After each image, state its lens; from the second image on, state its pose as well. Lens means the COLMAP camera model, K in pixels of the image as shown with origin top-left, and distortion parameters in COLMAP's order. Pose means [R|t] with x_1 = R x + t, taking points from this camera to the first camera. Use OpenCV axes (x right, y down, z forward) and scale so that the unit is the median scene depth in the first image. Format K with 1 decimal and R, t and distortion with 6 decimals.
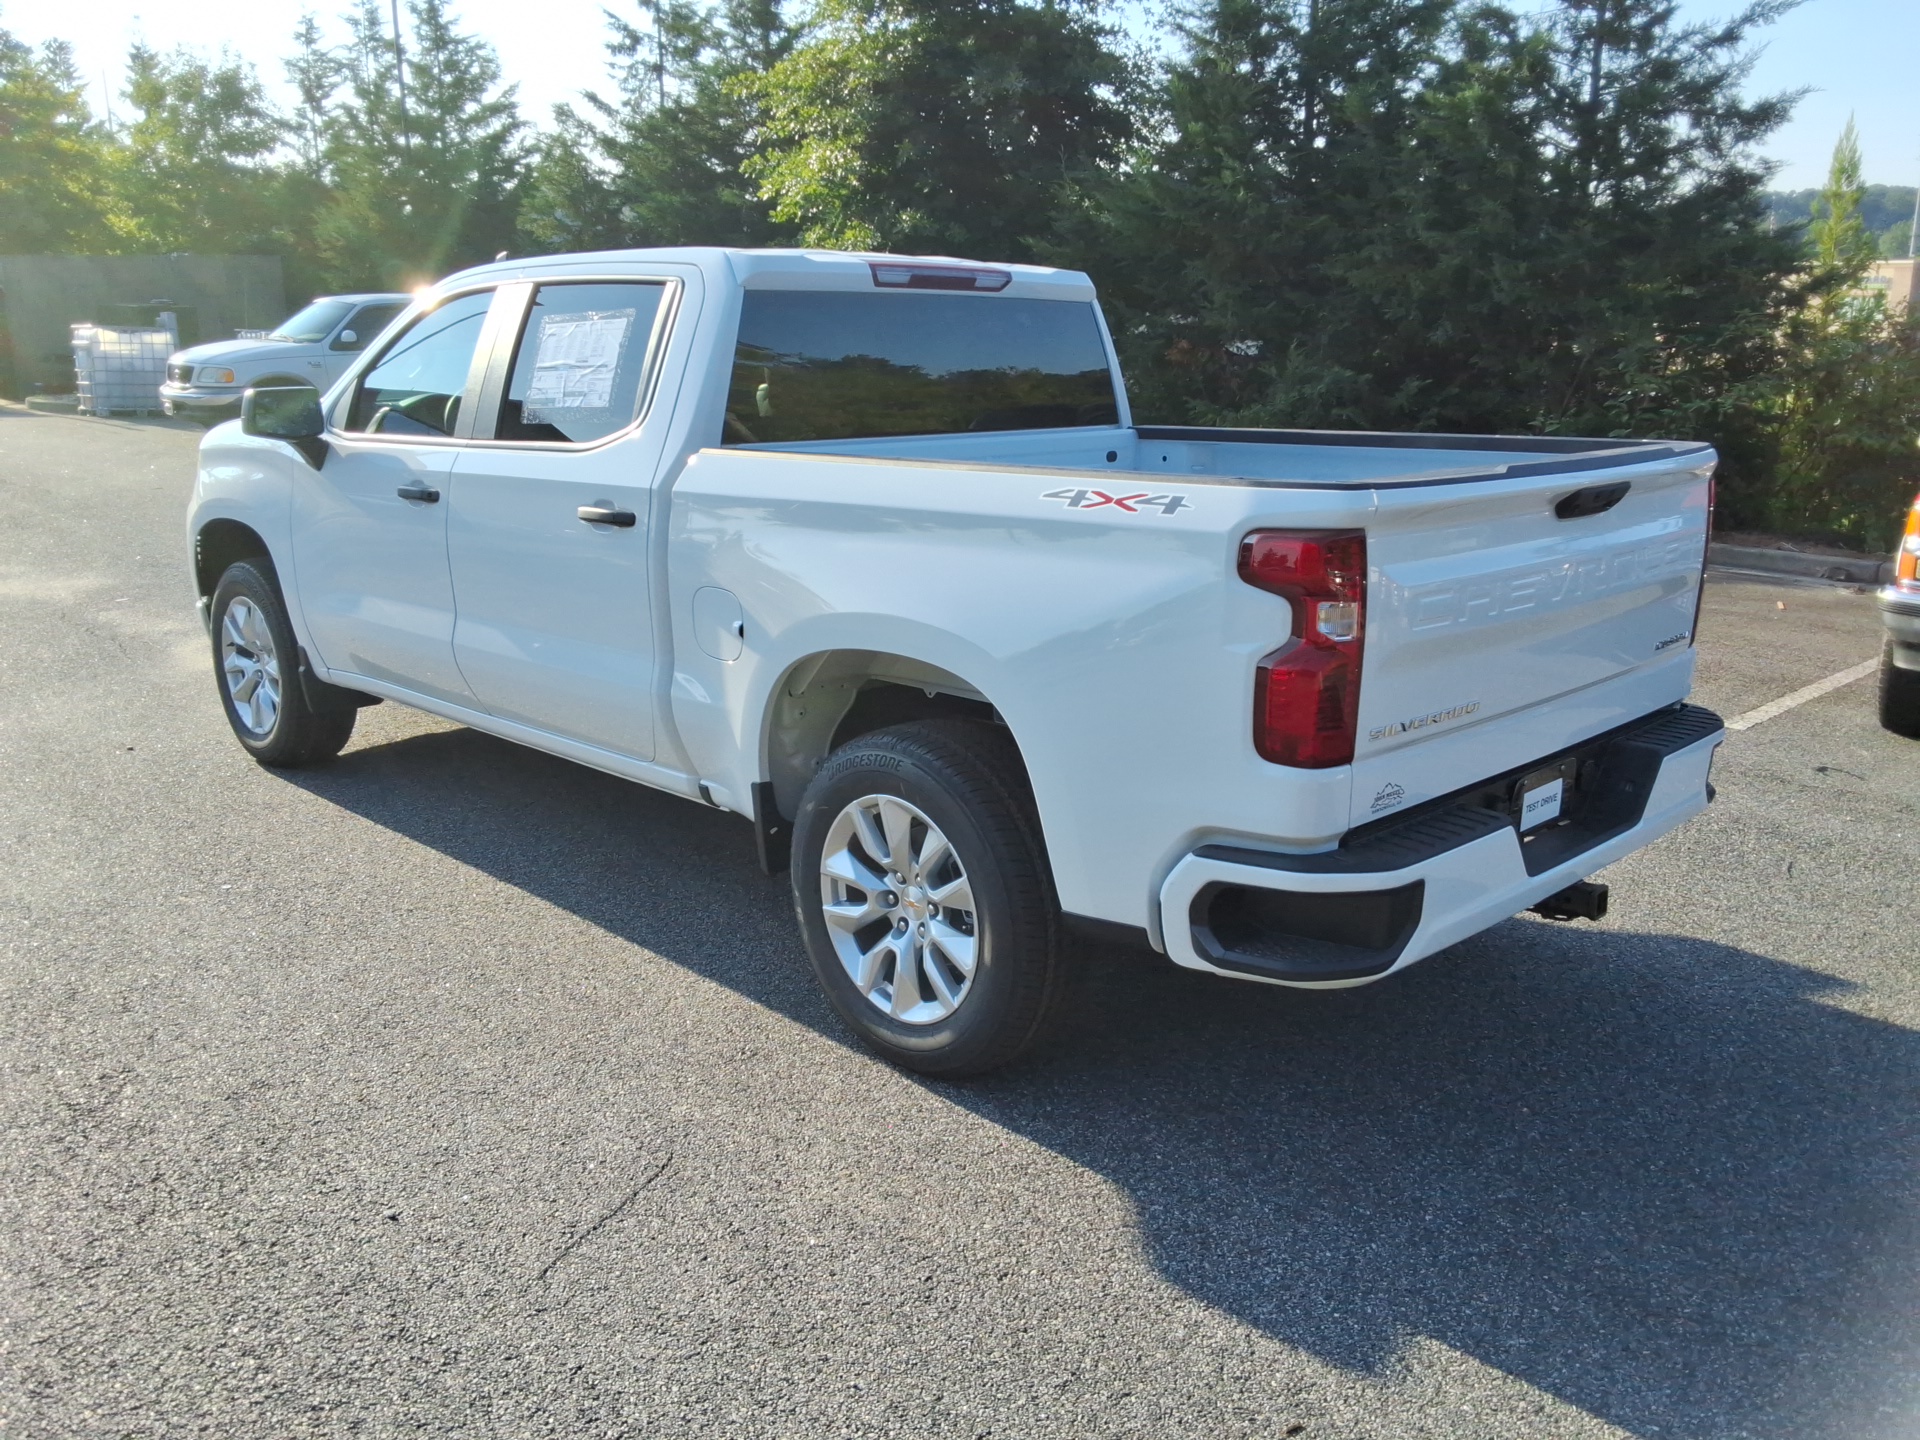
lens RADIAL K [[1541.6, 0, 955.6], [0, 1541.6, 726.5], [0, 0, 1]] dist [0.095748, -0.145037]
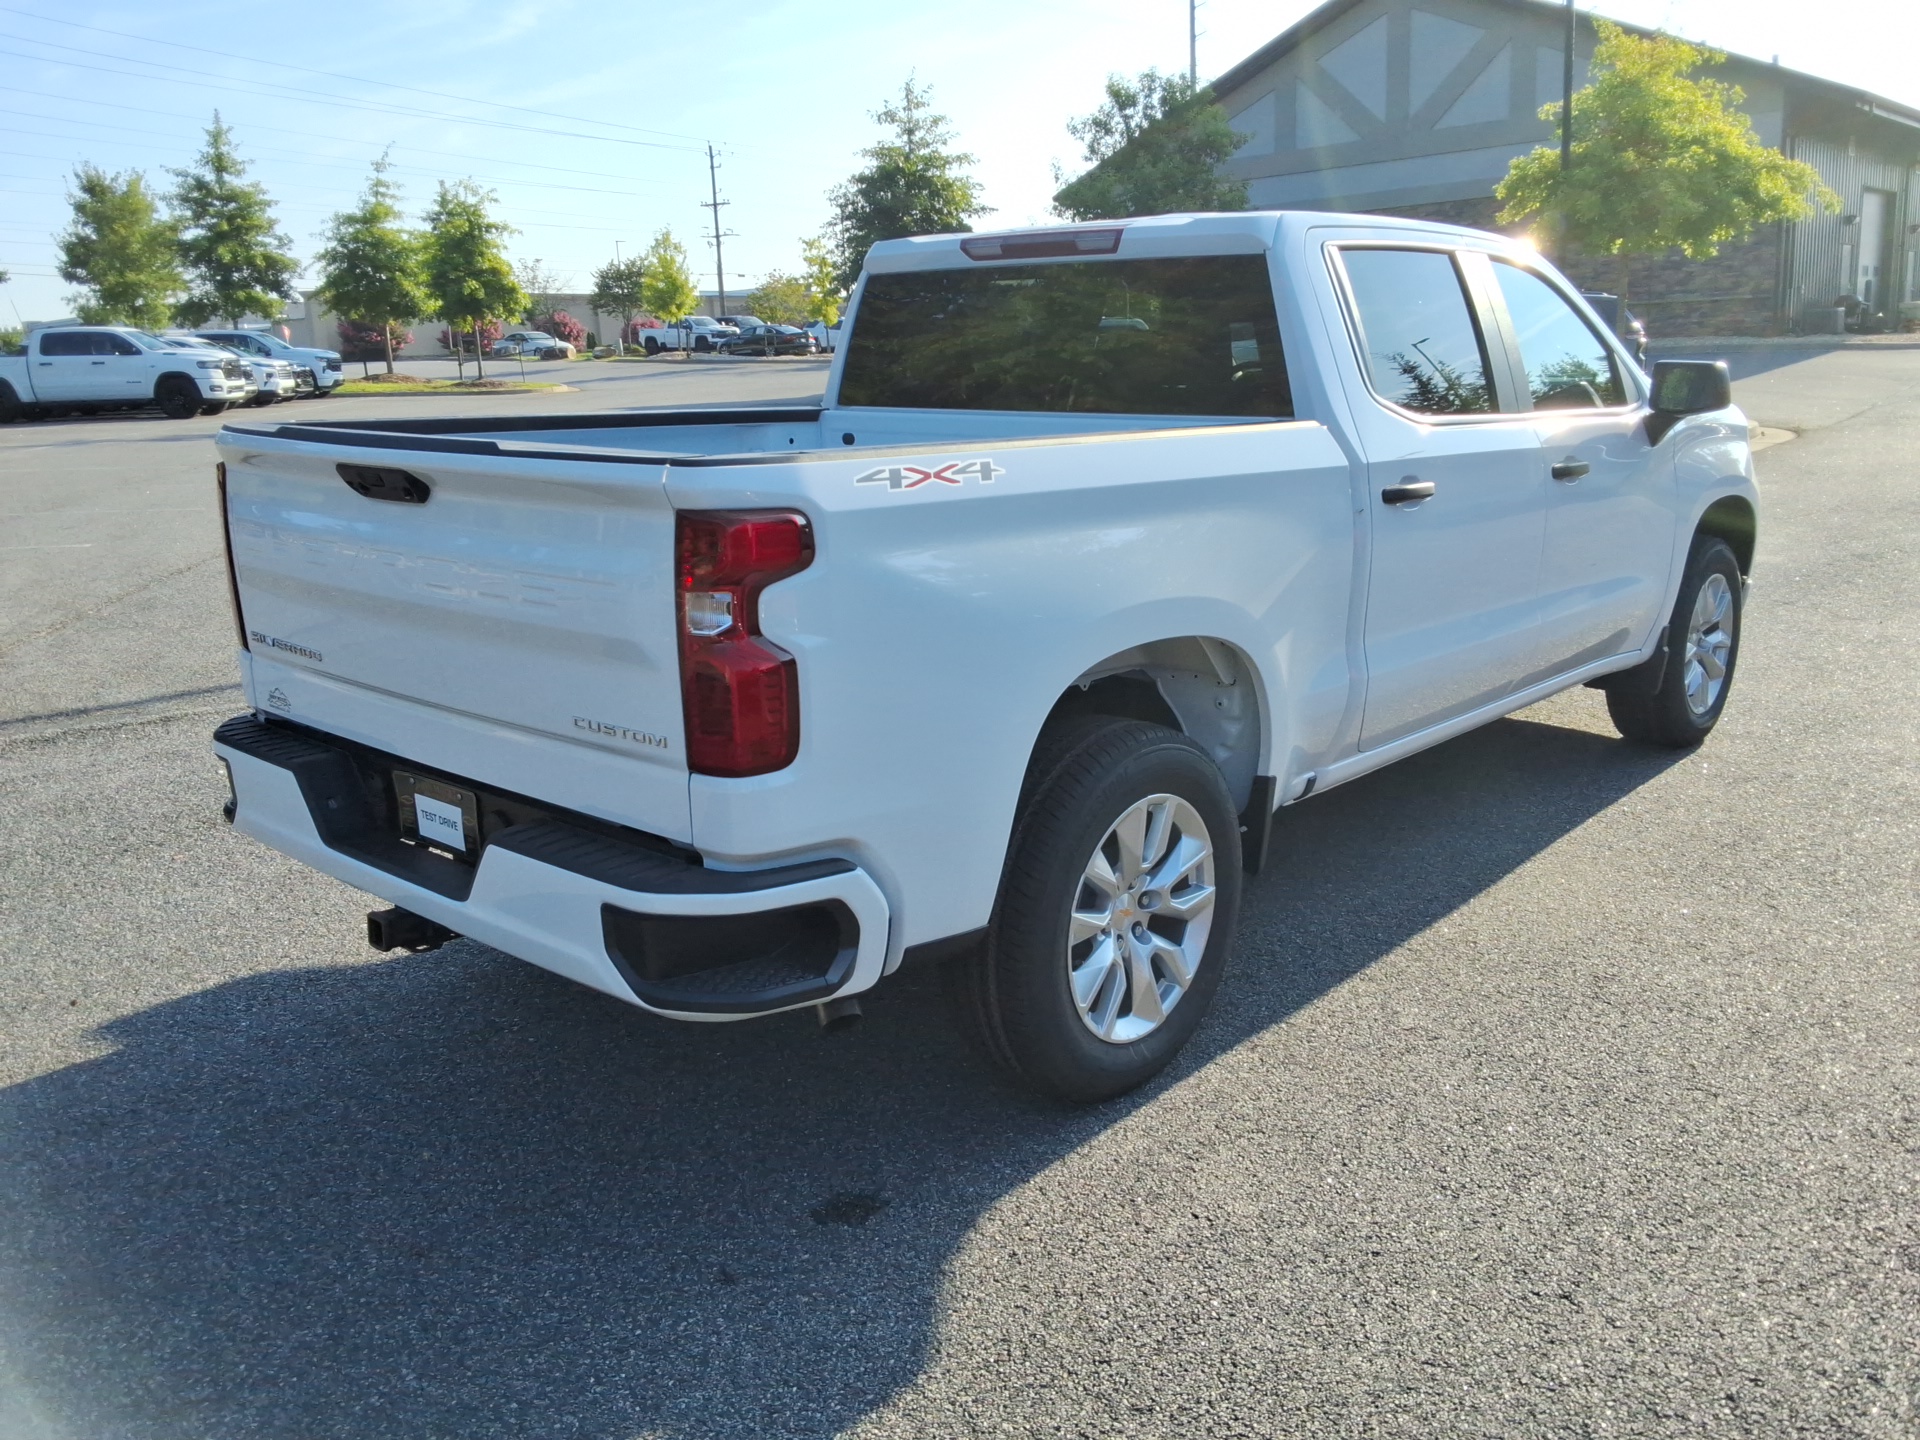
lens RADIAL K [[1541.6, 0, 945.3], [0, 1541.6, 715.3], [0, 0, 1]] dist [0.095748, -0.145037]
pose [[0.050974, 0.228983, -0.972095, 0.157399], [-0.228418, 0.950233, 0.211855, -0.033371], [0.972228, 0.211245, 0.100741, 0.148285]]
